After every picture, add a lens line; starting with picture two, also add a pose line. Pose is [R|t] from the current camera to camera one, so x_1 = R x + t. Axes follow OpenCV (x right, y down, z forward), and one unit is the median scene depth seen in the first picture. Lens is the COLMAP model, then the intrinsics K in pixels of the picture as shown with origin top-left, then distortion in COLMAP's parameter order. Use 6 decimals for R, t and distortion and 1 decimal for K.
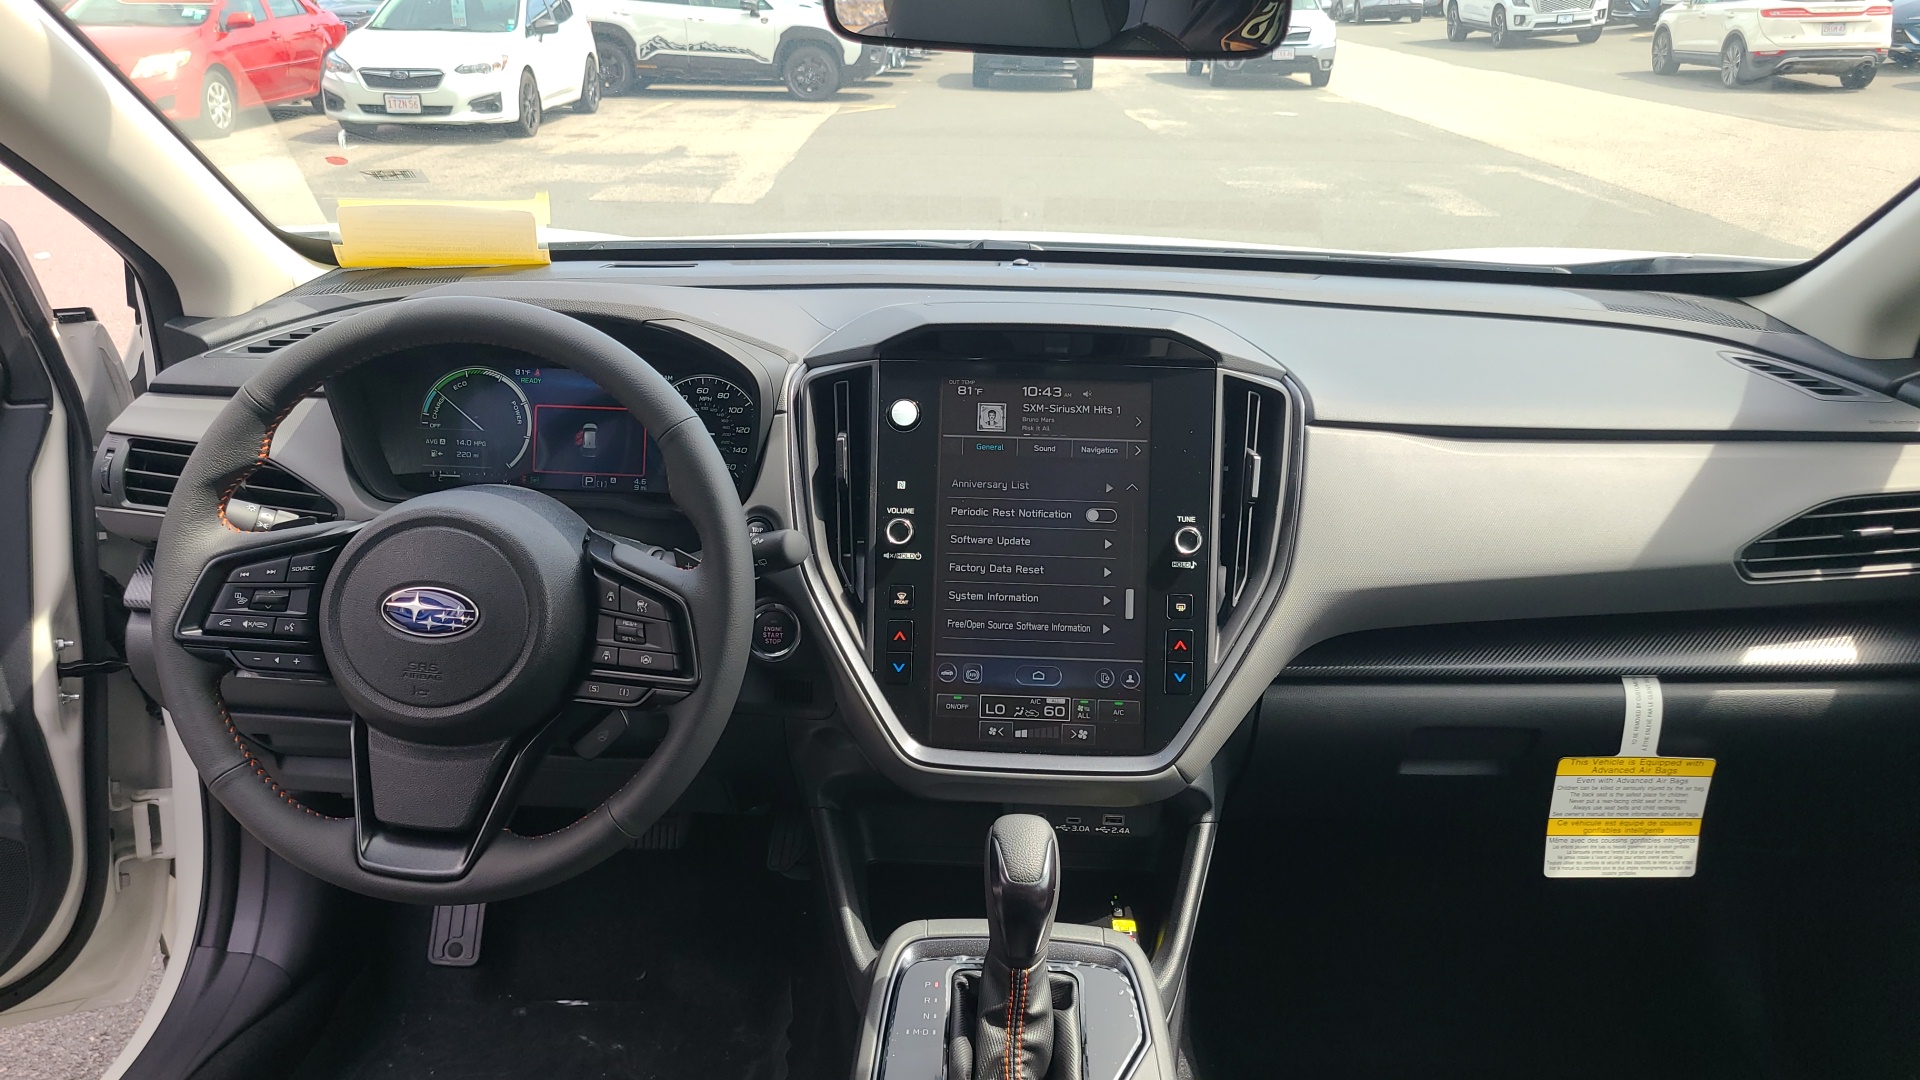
lens RADIAL K [[1545.8, 0, 960.0], [0, 1545.8, 540.0], [0, 0, 1]] dist [-0.003919, 0.134967]
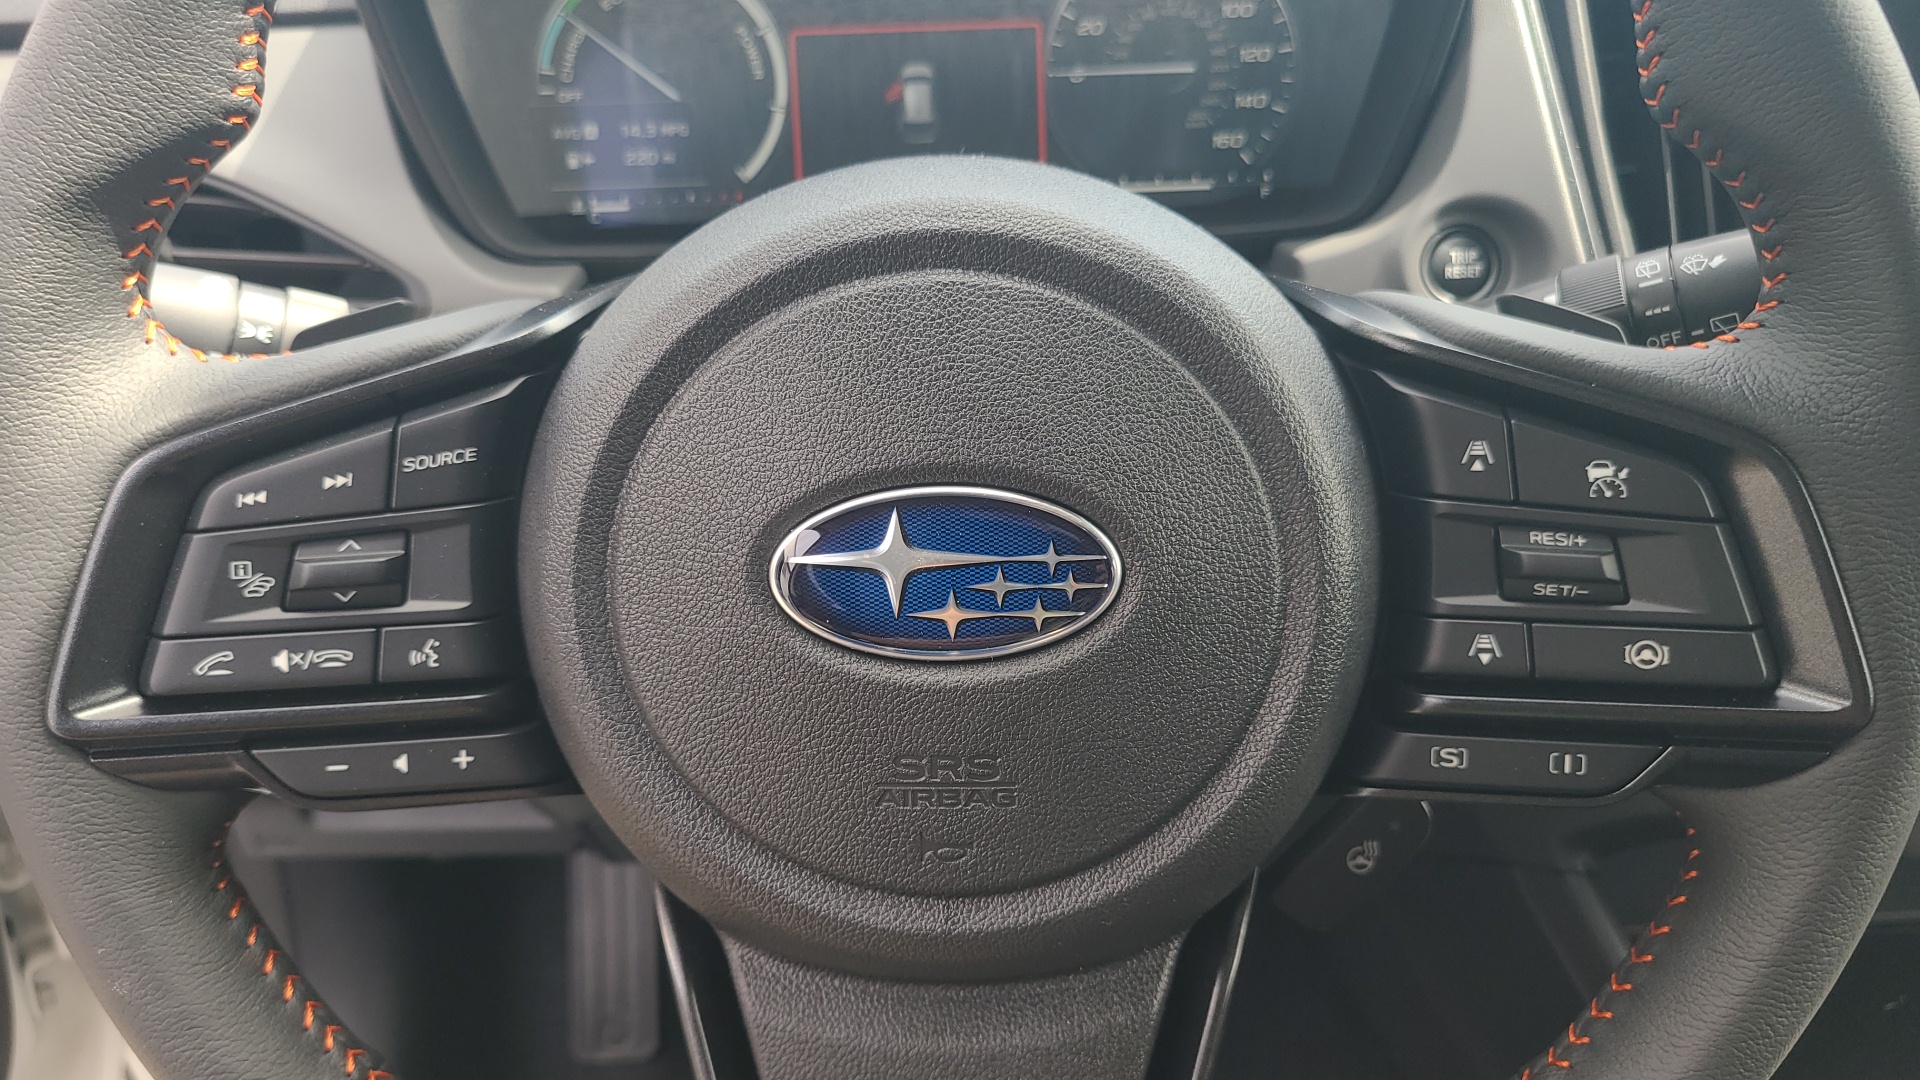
lens RADIAL K [[1500.2, 0, 960.0], [0, 1500.2, 540.0], [0, 0, 1]] dist [-0.005391, -0.002410]
pose [[0.992905, -0.098751, 0.066248, -0.344559], [0.088688, 0.986081, 0.140638, 0.001730], [-0.079214, -0.133765, 0.987842, 0.702956]]
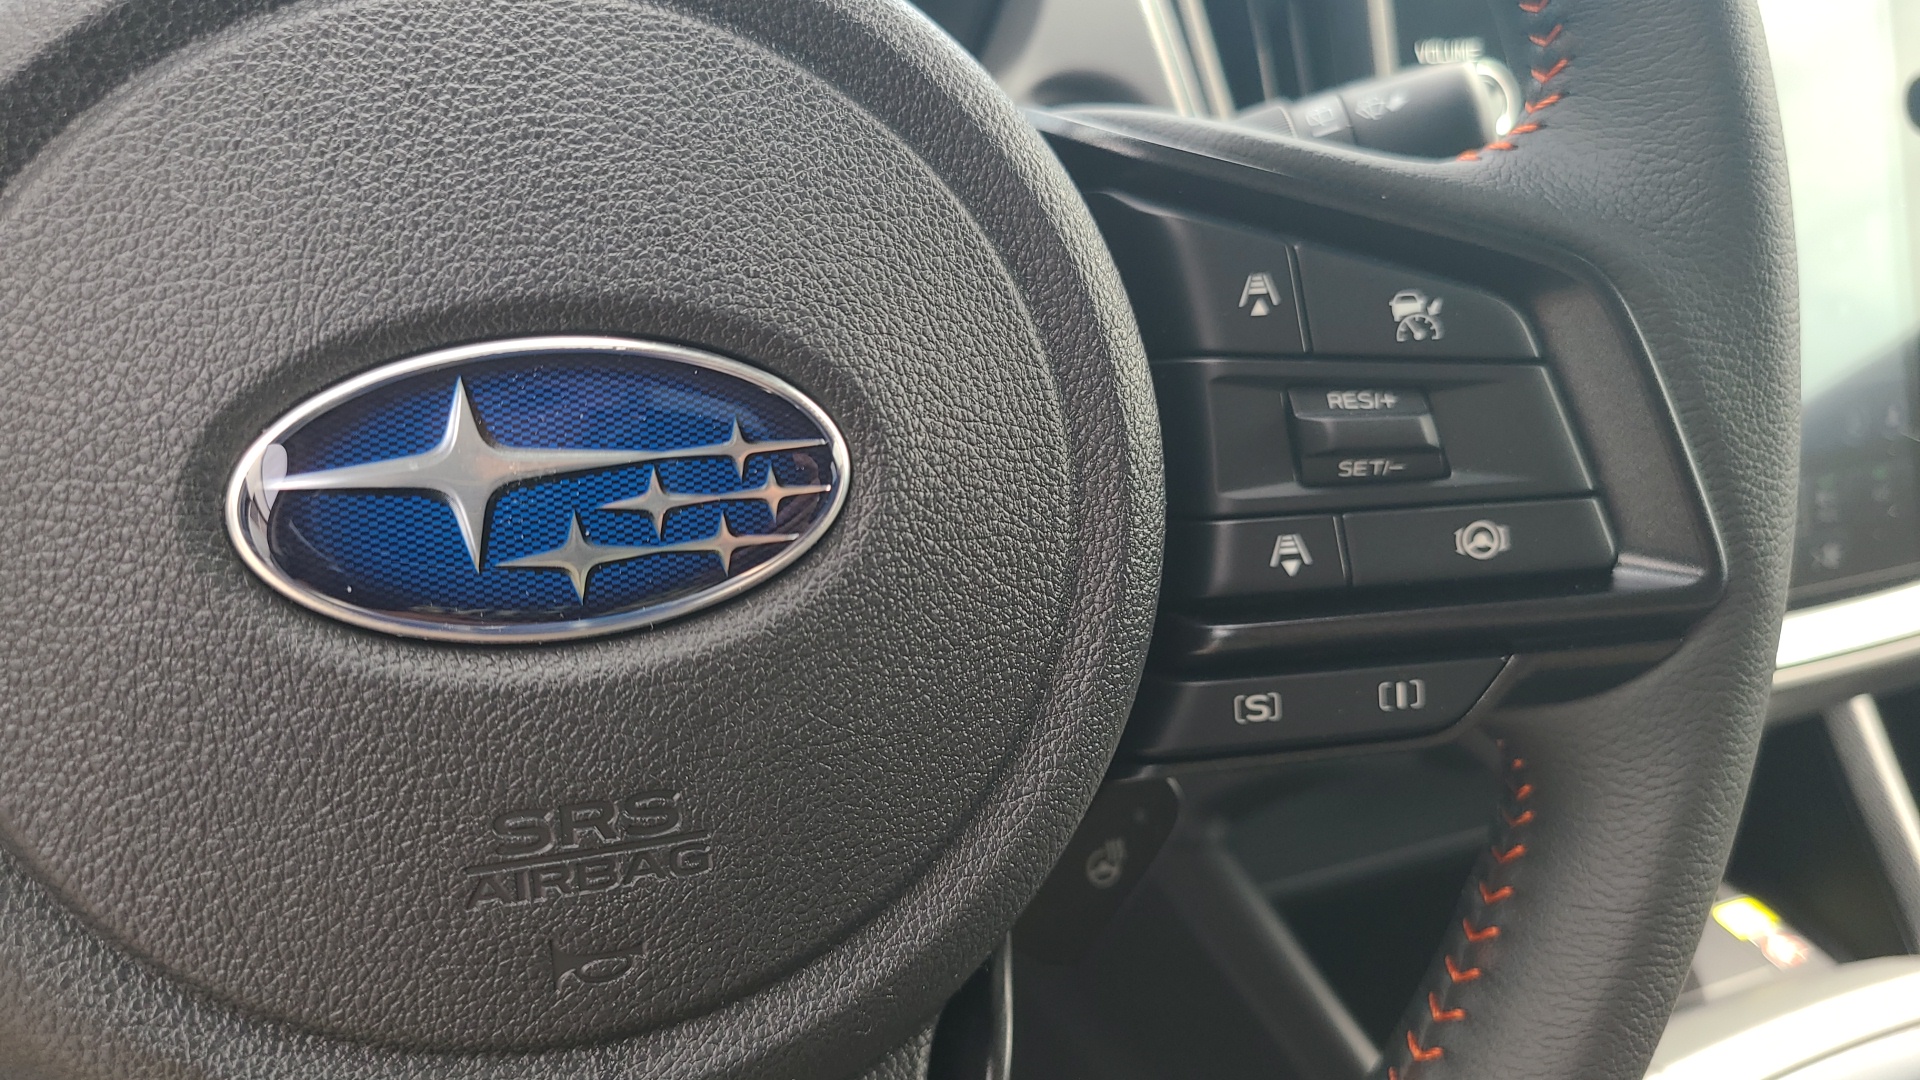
lens RADIAL K [[1497.3, 0, 945.3], [0, 1497.3, 524.3], [0, 0, 1]] dist [-0.022234, -0.001122]
pose [[0.893495, -0.176737, 0.412833, -0.358587], [0.126165, 0.981066, 0.146942, 0.030782], [-0.430987, -0.079206, 0.898875, 0.809291]]
